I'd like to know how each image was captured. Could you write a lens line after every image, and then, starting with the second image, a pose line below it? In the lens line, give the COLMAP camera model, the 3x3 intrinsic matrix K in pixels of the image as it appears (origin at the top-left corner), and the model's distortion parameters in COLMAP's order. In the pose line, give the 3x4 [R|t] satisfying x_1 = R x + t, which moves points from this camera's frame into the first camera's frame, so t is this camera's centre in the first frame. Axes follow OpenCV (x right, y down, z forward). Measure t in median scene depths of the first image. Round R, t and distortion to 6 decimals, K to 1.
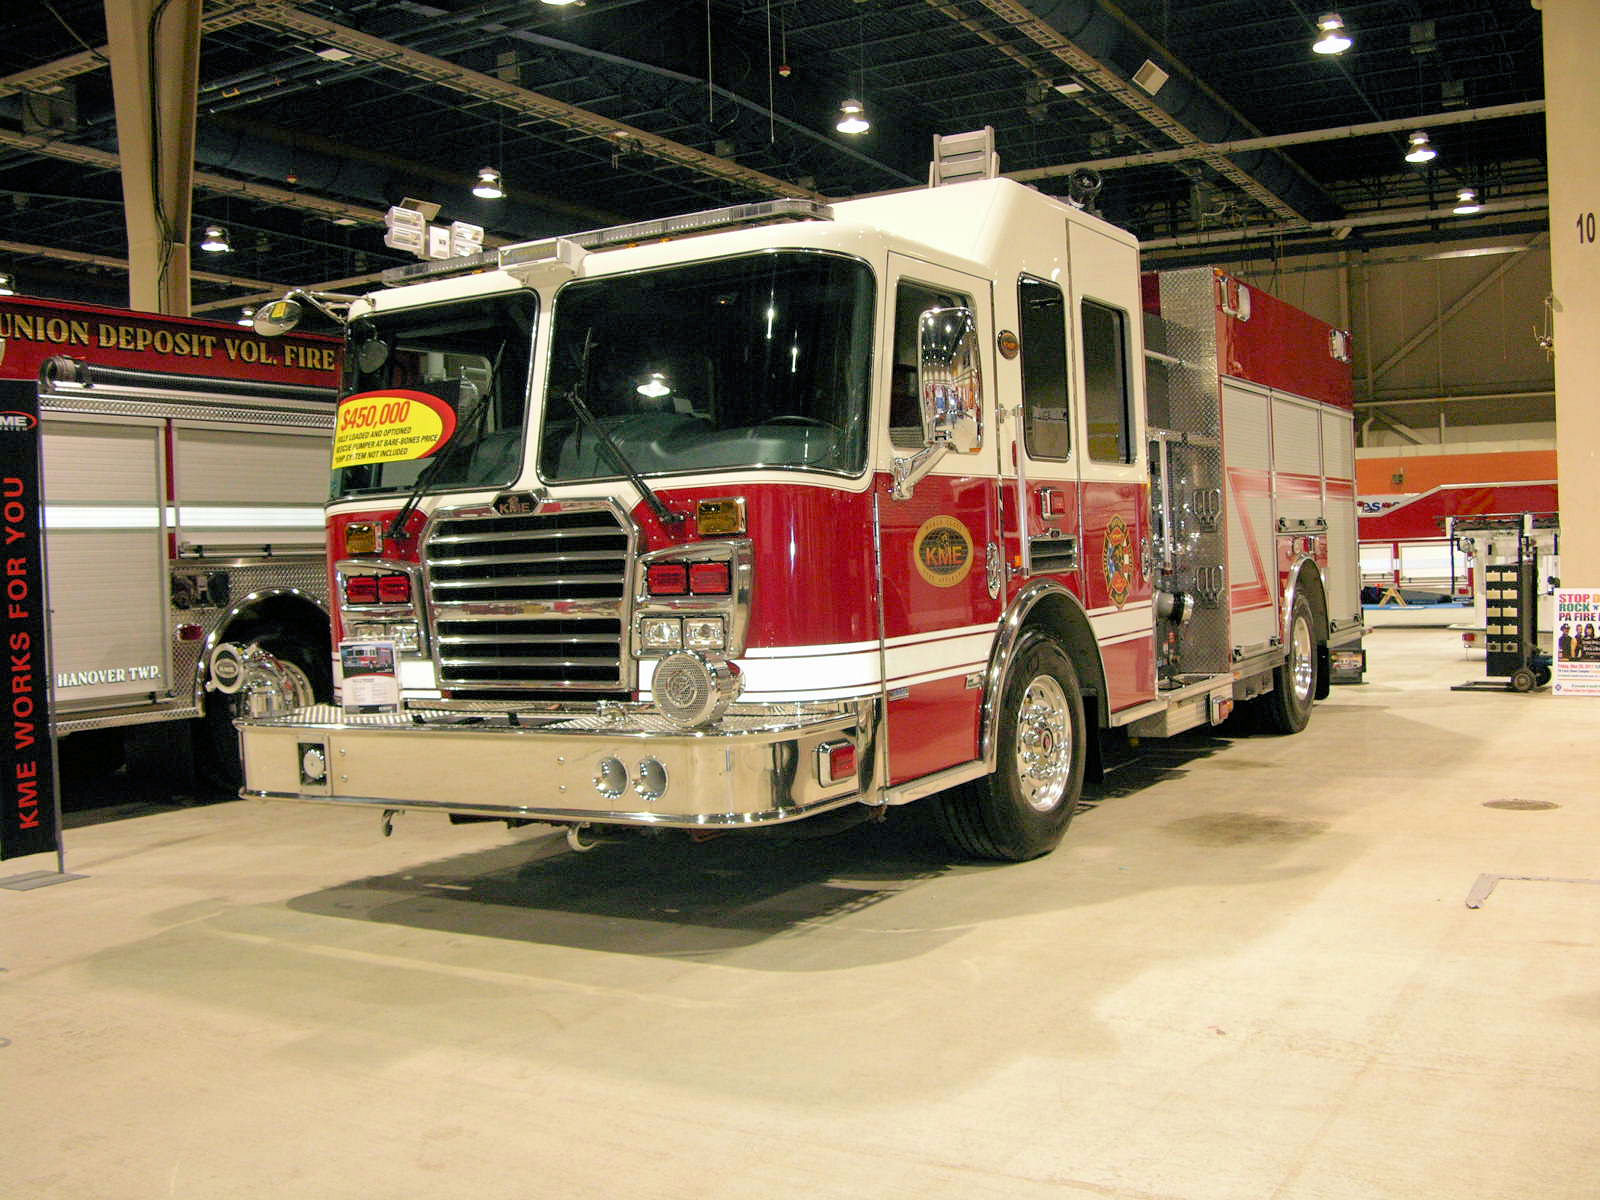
lens RADIAL K [[1636.1, 0, 800.0], [0, 1636.1, 600.0], [0, 0, 1]] dist [-0.199517, 0.218753]
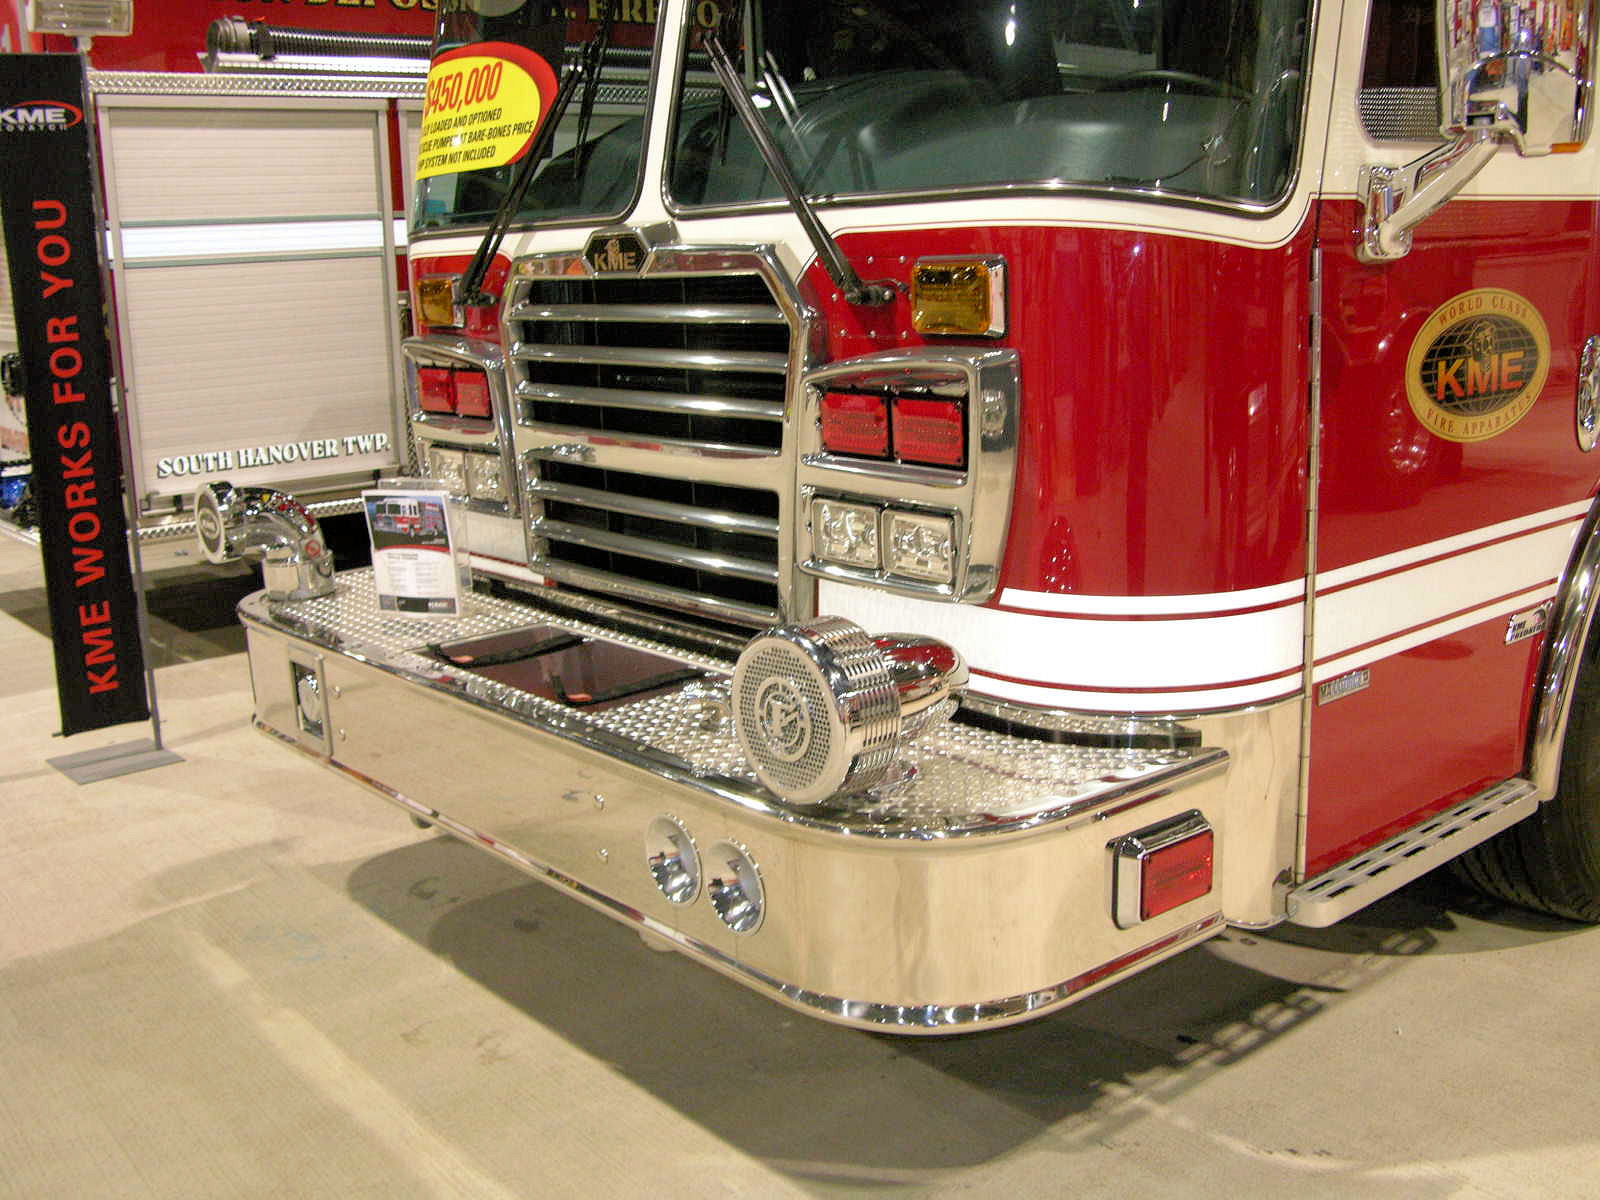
lens RADIAL K [[1636.1, 0, 800.0], [0, 1636.1, 600.0], [0, 0, 1]] dist [-0.199517, 0.218753]
pose [[0.939170, 0.078040, -0.334470, 0.060691], [-0.010120, 0.979708, 0.200172, -0.051946], [0.343304, -0.184611, 0.920902, 0.492388]]
